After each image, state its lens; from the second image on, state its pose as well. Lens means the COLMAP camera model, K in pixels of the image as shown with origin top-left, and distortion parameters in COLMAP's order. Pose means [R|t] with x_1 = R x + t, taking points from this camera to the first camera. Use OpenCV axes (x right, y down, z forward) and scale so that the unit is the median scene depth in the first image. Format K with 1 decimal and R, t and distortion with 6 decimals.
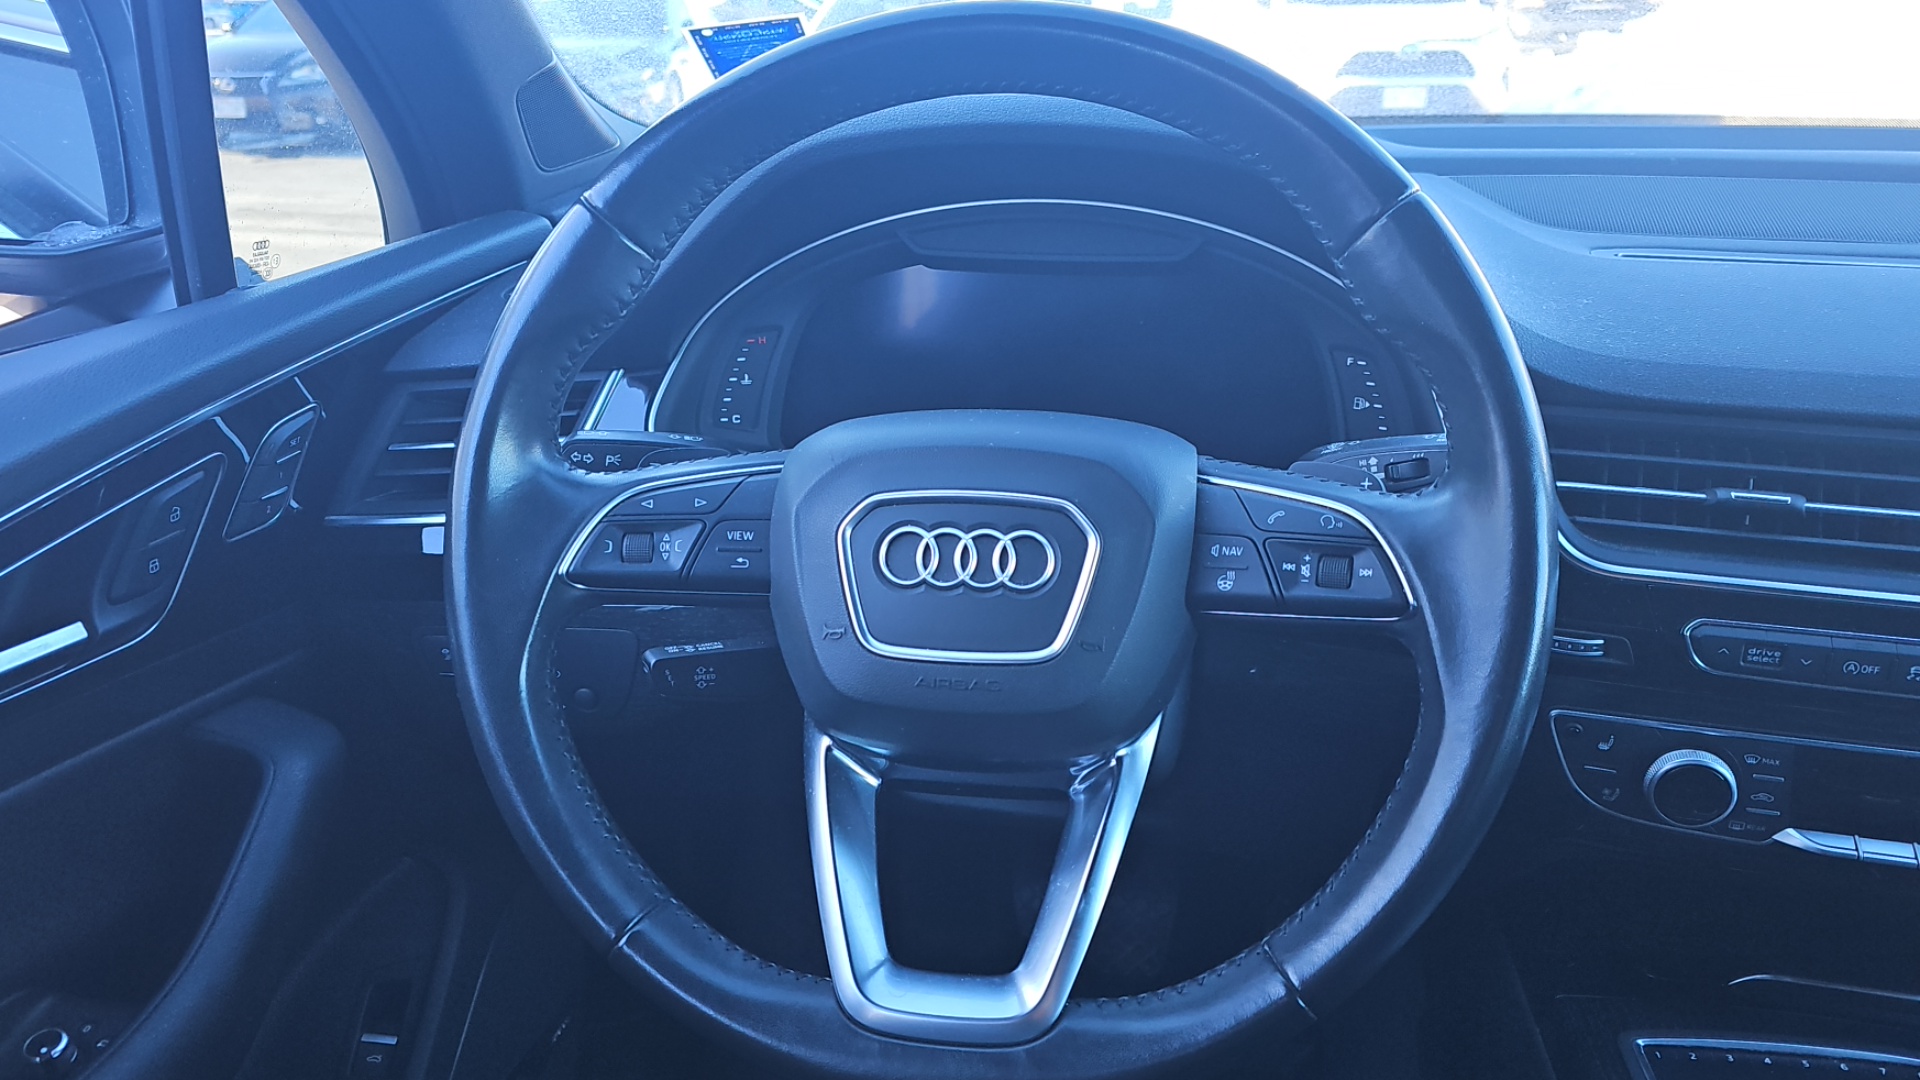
lens RADIAL K [[1364.5, 0, 968.4], [0, 1364.5, 546.6], [0, 0, 1]] dist [0.086796, -0.095599]
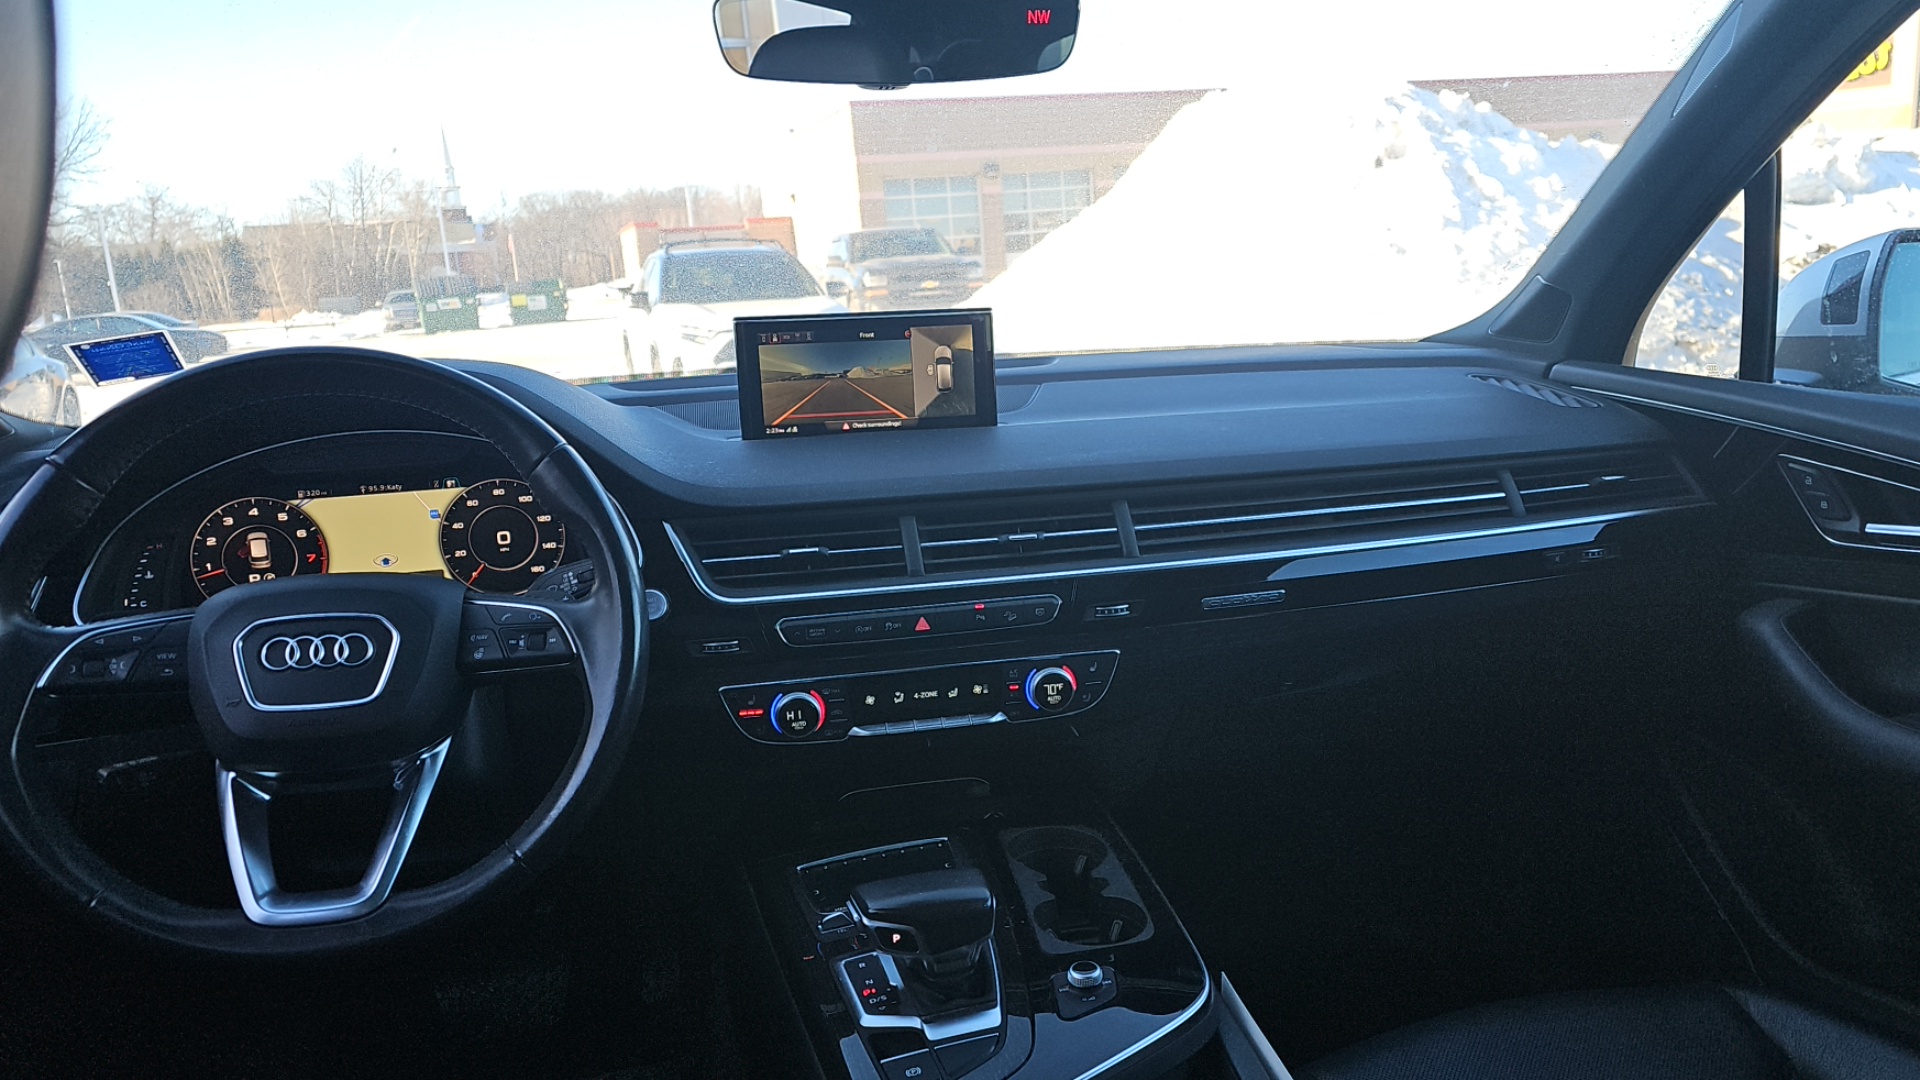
lens RADIAL K [[1363.6, 0, 972.1], [0, 1363.6, 581.7], [0, 0, 1]] dist [0.085570, -0.089447]
pose [[0.912596, -0.131540, 0.387124, 0.080205], [0.196092, 0.971645, -0.132111, 0.354283], [-0.358769, 0.196476, 0.912514, -0.897542]]
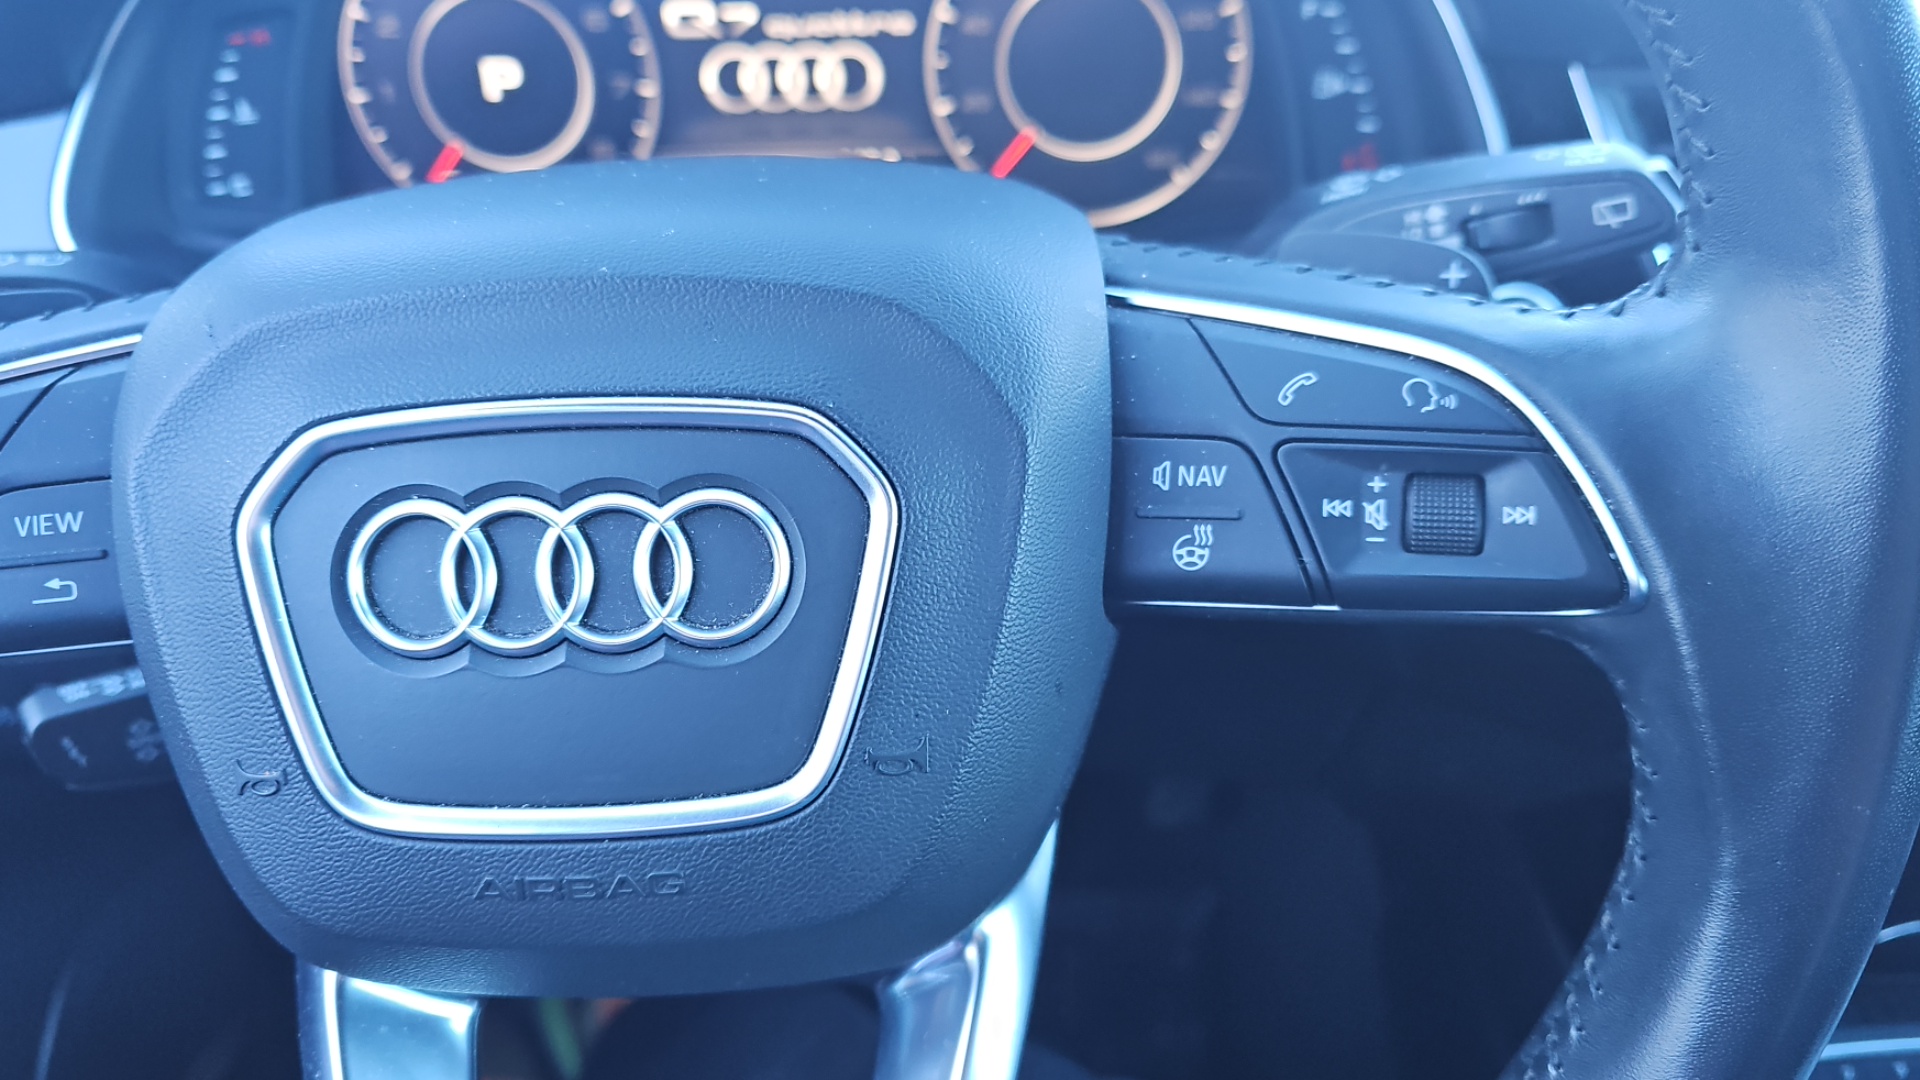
lens RADIAL K [[1418.5, 0, 958.9], [0, 1418.5, 540.5], [0, 0, 1]] dist [-0.001289, -0.001638]
pose [[0.989233, -0.102110, 0.104841, 0.065250], [0.078679, 0.975103, 0.207324, -0.072624], [-0.123400, -0.196843, 0.972638, 0.548382]]
